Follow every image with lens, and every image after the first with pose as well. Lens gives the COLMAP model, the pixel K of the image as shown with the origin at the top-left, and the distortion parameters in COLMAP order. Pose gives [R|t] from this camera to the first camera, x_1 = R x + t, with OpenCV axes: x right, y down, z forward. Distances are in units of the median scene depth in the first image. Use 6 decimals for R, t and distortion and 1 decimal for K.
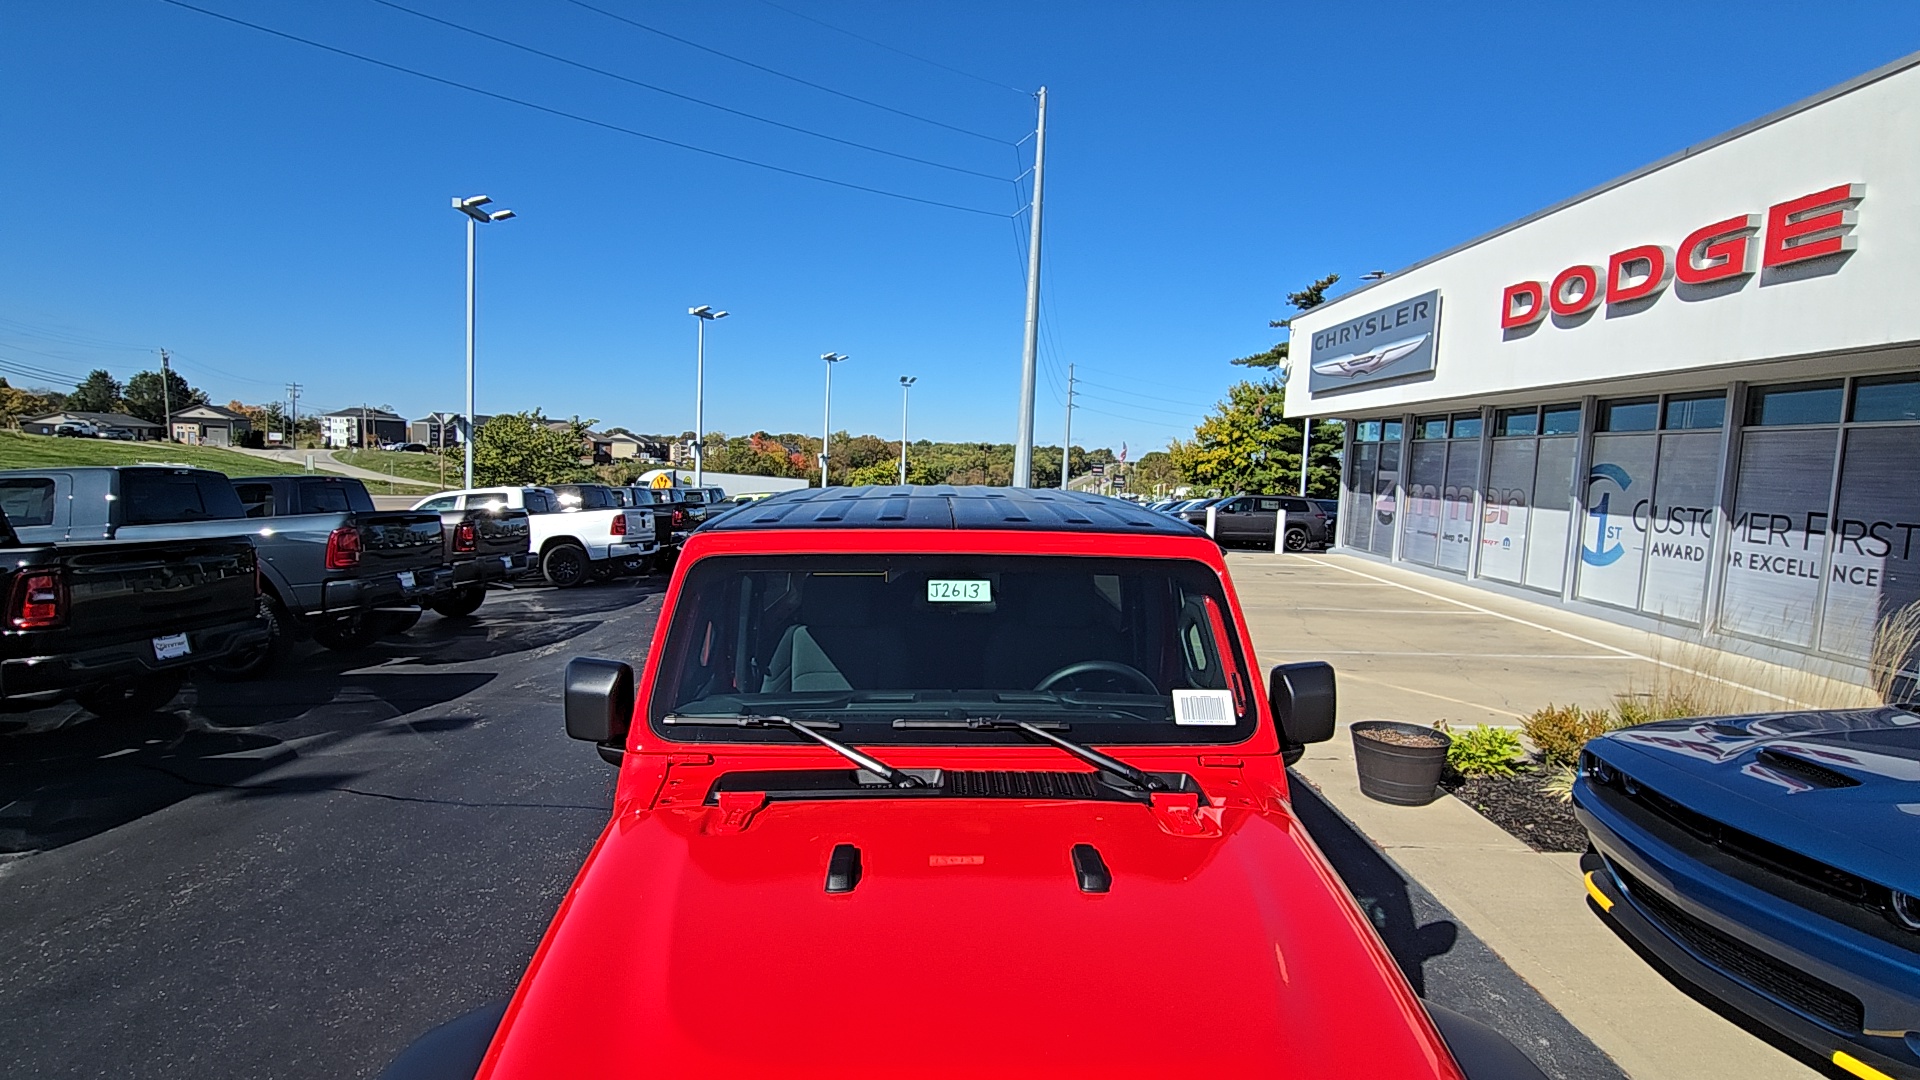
lens RADIAL K [[965.4, 0, 952.7], [0, 965.4, 548.1], [0, 0, 1]] dist [-0.001615, 0.000241]
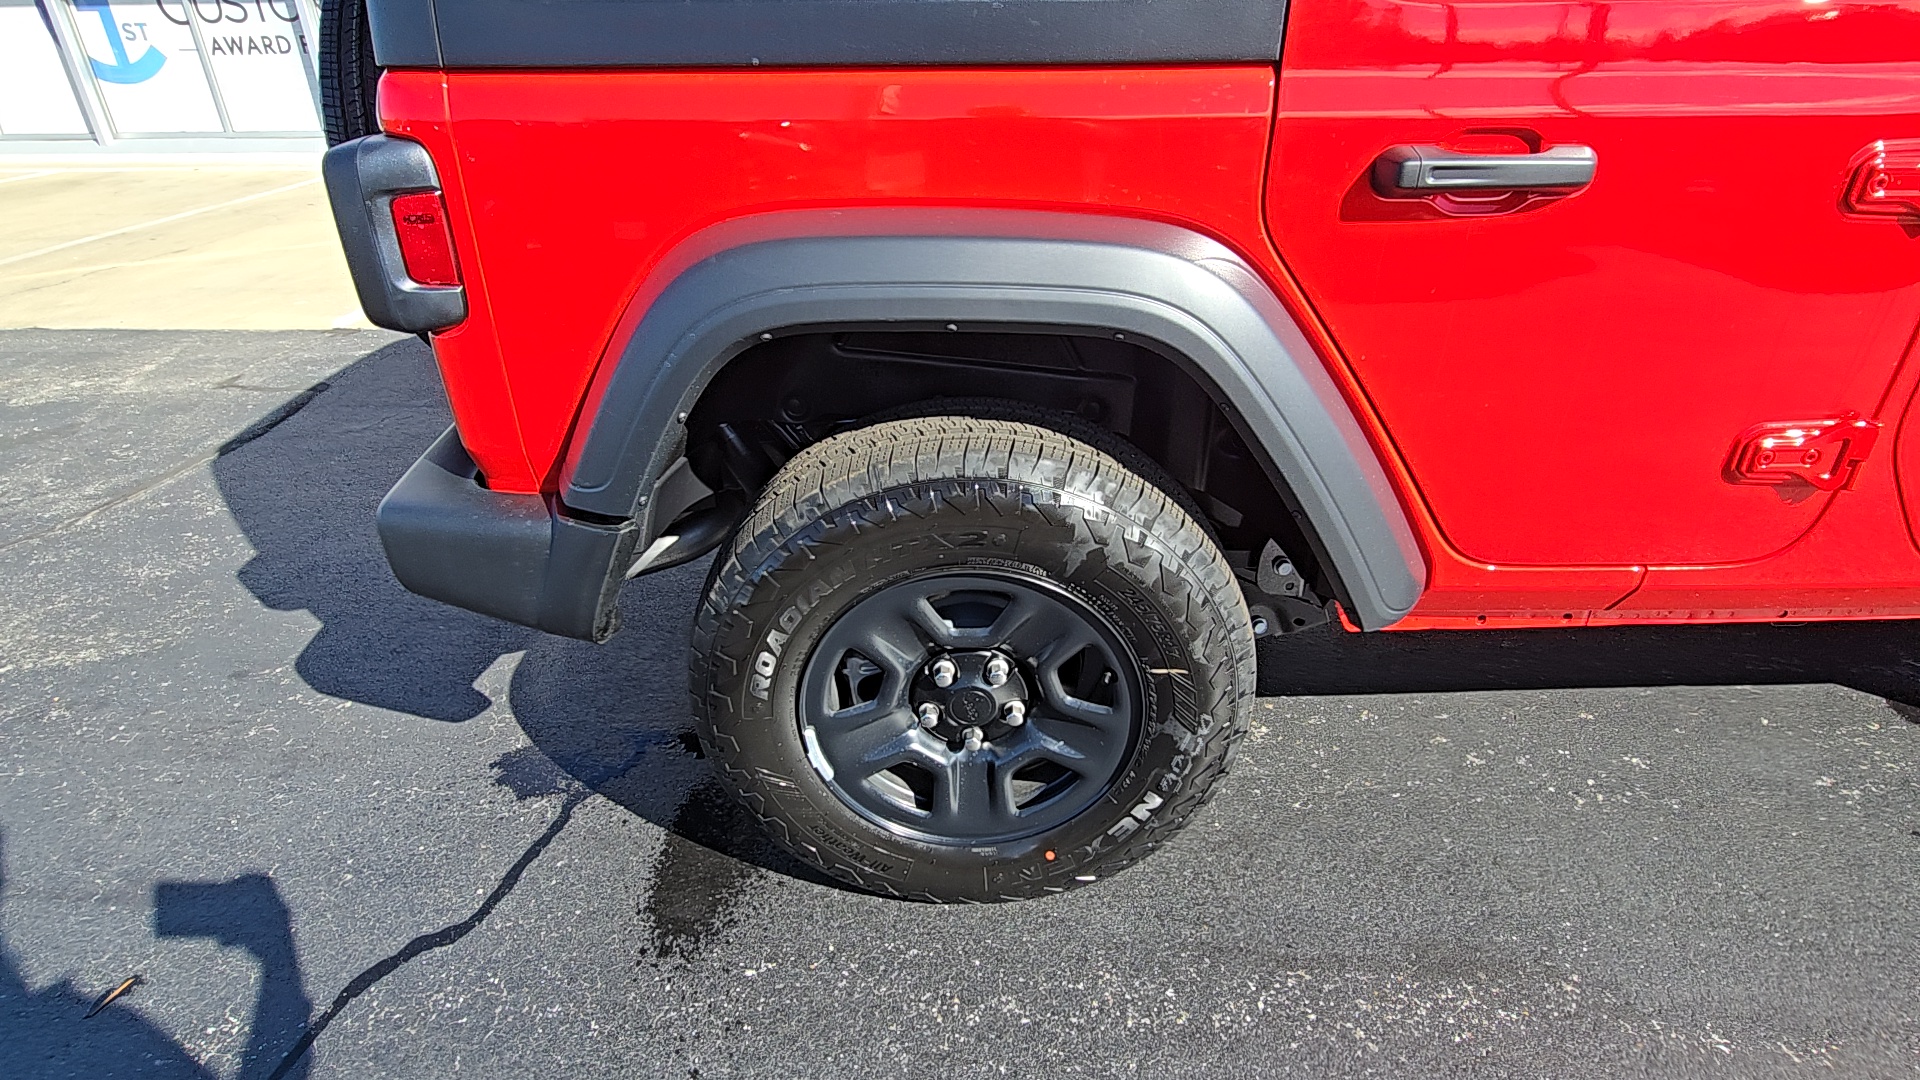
lens RADIAL K [[965.4, 0, 952.7], [0, 965.4, 548.1], [0, 0, 1]] dist [-0.001615, 0.000241]
pose [[0.031029, -0.506639, 0.861600, -0.149090], [0.109288, 0.858566, 0.500919, 0.022567], [-0.993526, 0.078619, 0.082010, 0.322545]]
